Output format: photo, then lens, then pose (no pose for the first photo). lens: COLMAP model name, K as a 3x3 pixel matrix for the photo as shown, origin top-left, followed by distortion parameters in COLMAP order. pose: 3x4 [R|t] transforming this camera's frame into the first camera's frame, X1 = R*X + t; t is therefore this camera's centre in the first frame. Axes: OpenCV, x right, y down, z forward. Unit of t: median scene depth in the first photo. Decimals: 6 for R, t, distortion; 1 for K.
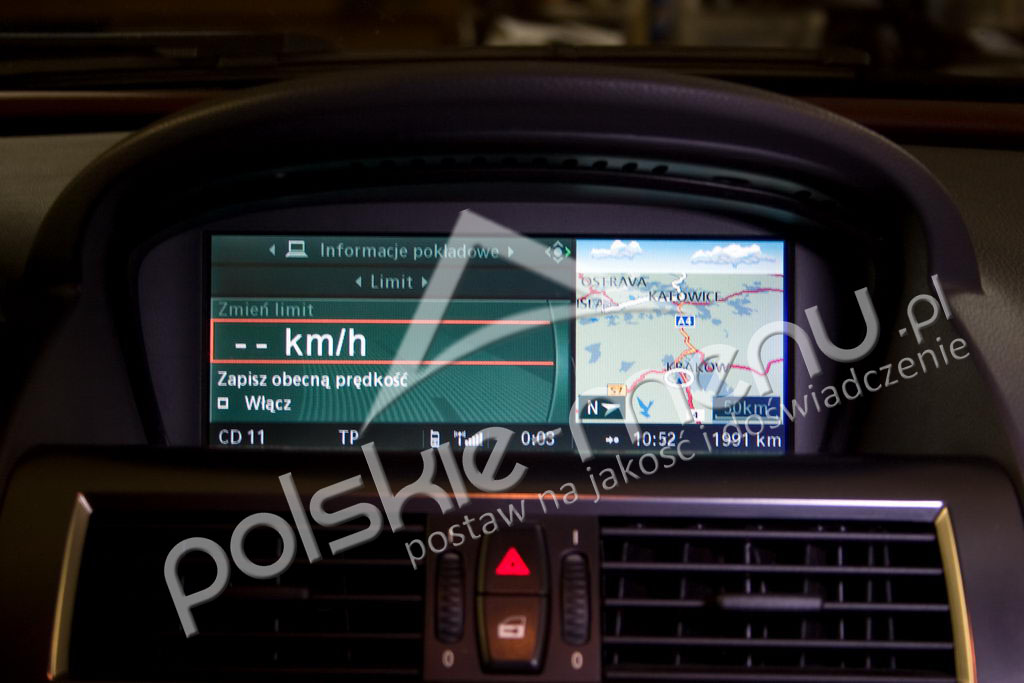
lens RADIAL K [[2370.6, 0, 507.0], [0, 2370.6, 338.9], [0, 0, 1]] dist [0.075001, 0.000000]
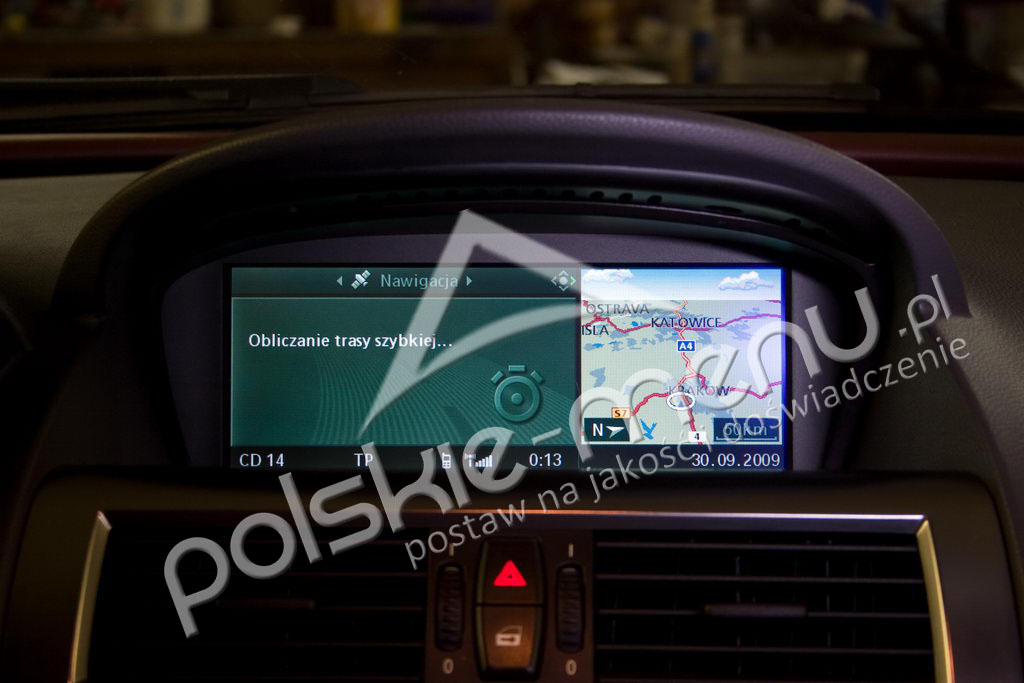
lens RADIAL K [[2356.5, 0, 507.6], [0, 2356.5, 339.9], [0, 0, 1]] dist [0.072120, 0.000000]
pose [[0.999608, -0.007512, -0.026955, 0.028673], [0.007039, 0.999820, -0.017611, 0.008613], [0.027082, 0.017414, 0.999482, -0.040256]]
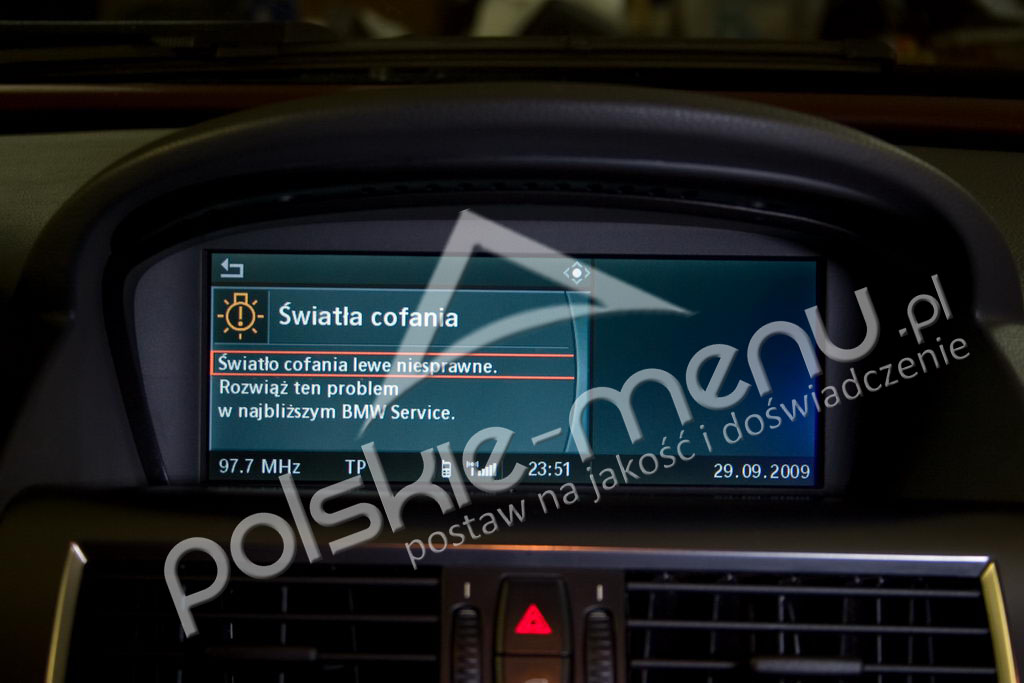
lens RADIAL K [[2370.6, 0, 506.9], [0, 2370.6, 345.3], [0, 0, 1]] dist [0.075001, 0.000000]
pose [[0.999969, 0.006309, 0.004807, -0.012671], [-0.006436, 0.999621, 0.026770, -0.038170], [-0.004636, -0.026800, 0.999630, 0.058411]]
